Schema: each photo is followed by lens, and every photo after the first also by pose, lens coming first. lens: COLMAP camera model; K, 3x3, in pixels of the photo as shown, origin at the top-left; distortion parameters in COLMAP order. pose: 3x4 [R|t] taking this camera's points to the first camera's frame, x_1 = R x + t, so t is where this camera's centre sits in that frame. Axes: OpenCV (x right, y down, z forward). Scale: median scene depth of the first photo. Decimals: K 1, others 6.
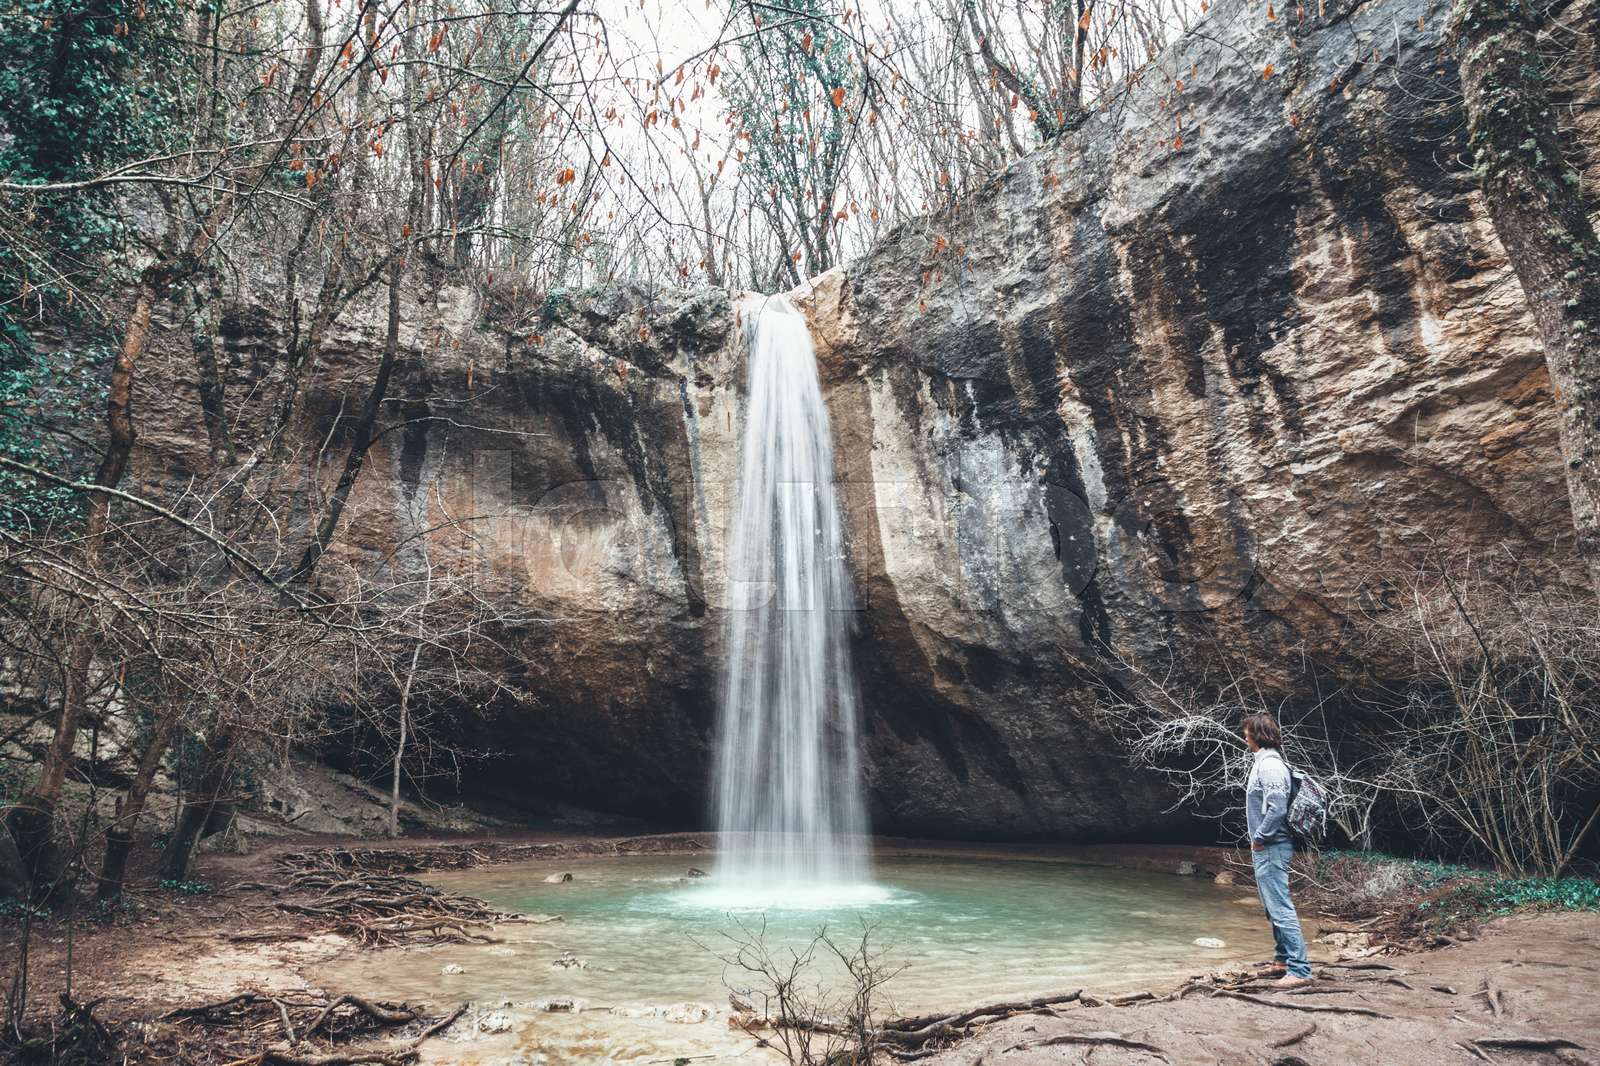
lens RADIAL K [[1043.1, 0, 826.8], [0, 1043.1, 524.8], [0, 0, 1]] dist [0.016496, 0.000045]
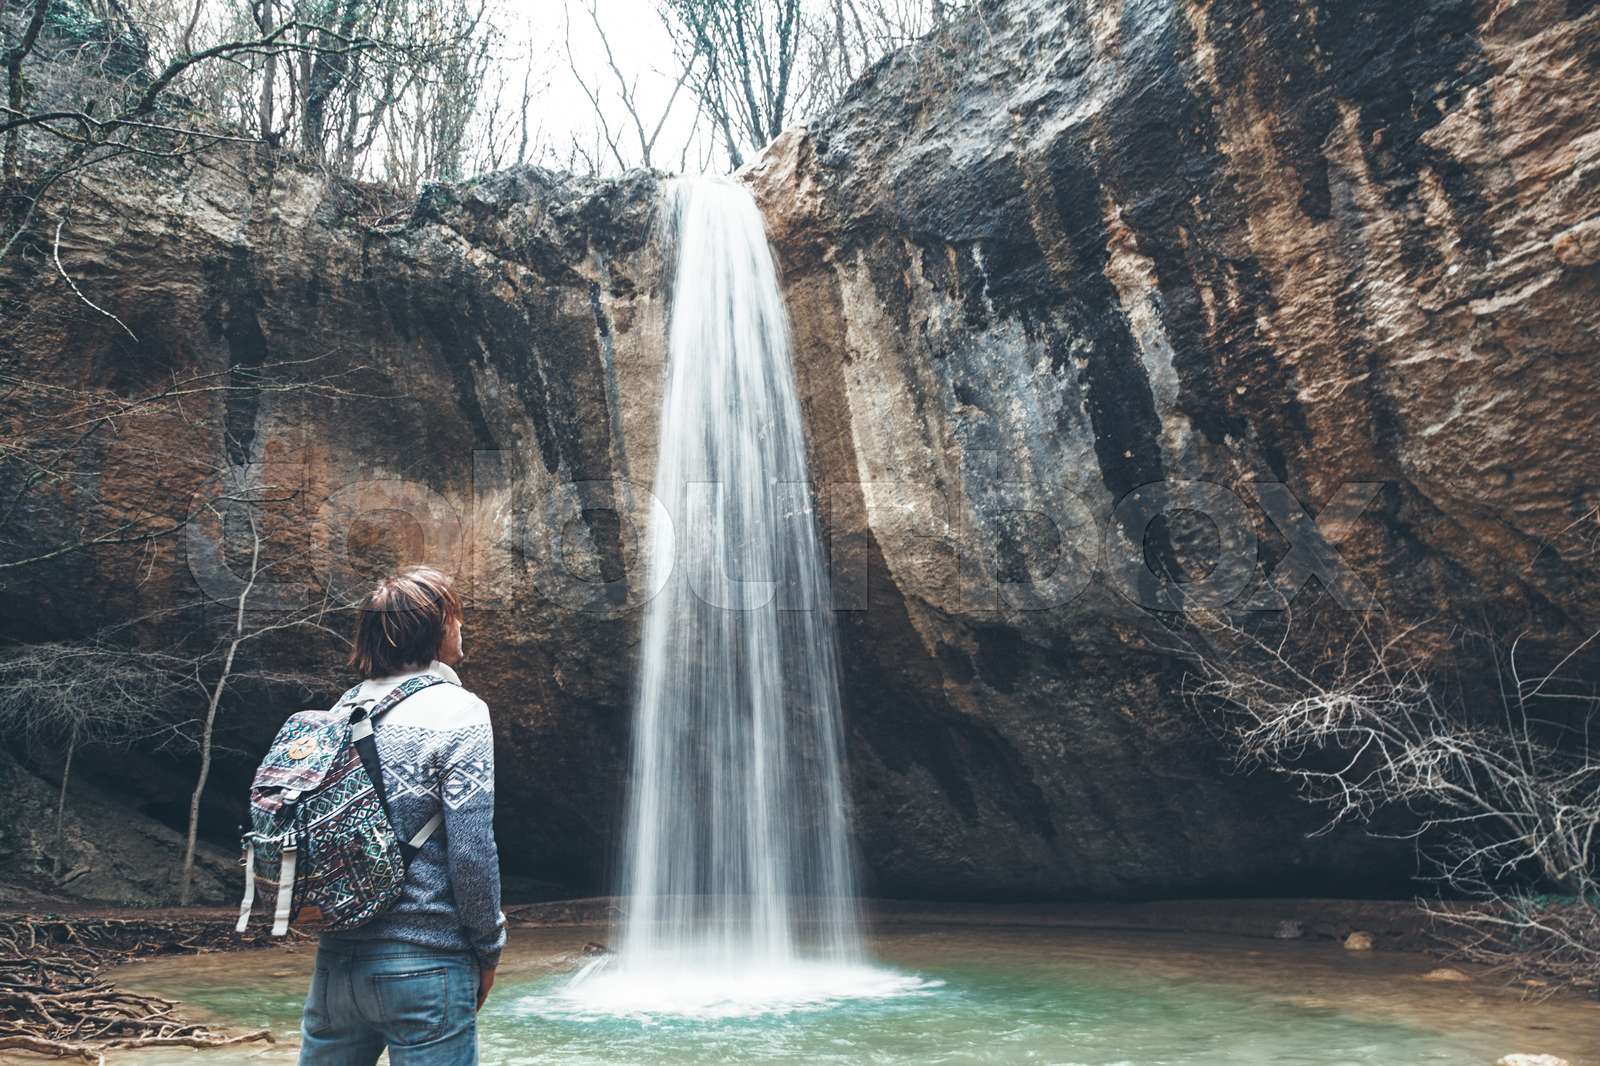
lens RADIAL K [[1033.8, 0, 811.3], [0, 1033.8, 529.3], [0, 0, 1]] dist [0.004537, -0.005790]
pose [[0.999856, -0.013112, 0.010781, 0.010959], [0.013828, 0.997506, -0.069219, 0.102853], [-0.009846, 0.069358, 0.997543, 0.287515]]
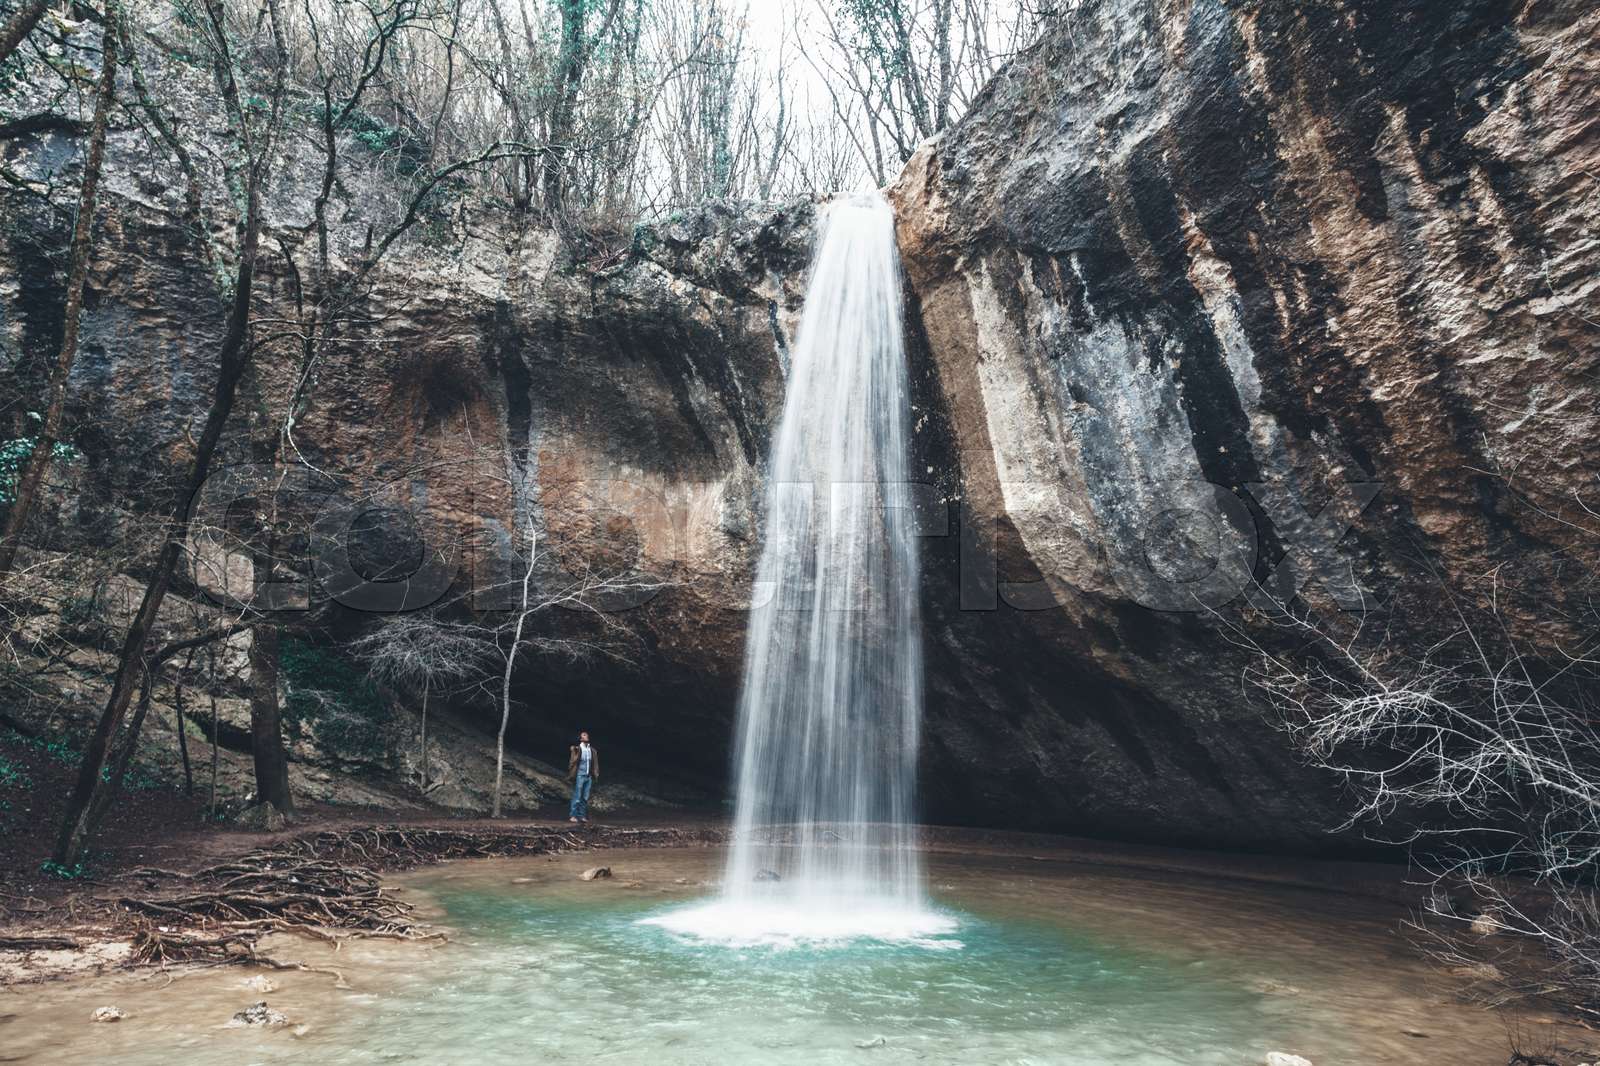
lens RADIAL K [[1043.1, 0, 826.8], [0, 1043.1, 524.8], [0, 0, 1]] dist [0.016496, 0.000045]
pose [[0.952347, -0.043451, -0.301906, 0.178607], [0.048580, 0.998774, 0.009497, 0.042604], [0.301123, -0.023711, 0.953290, 0.201147]]
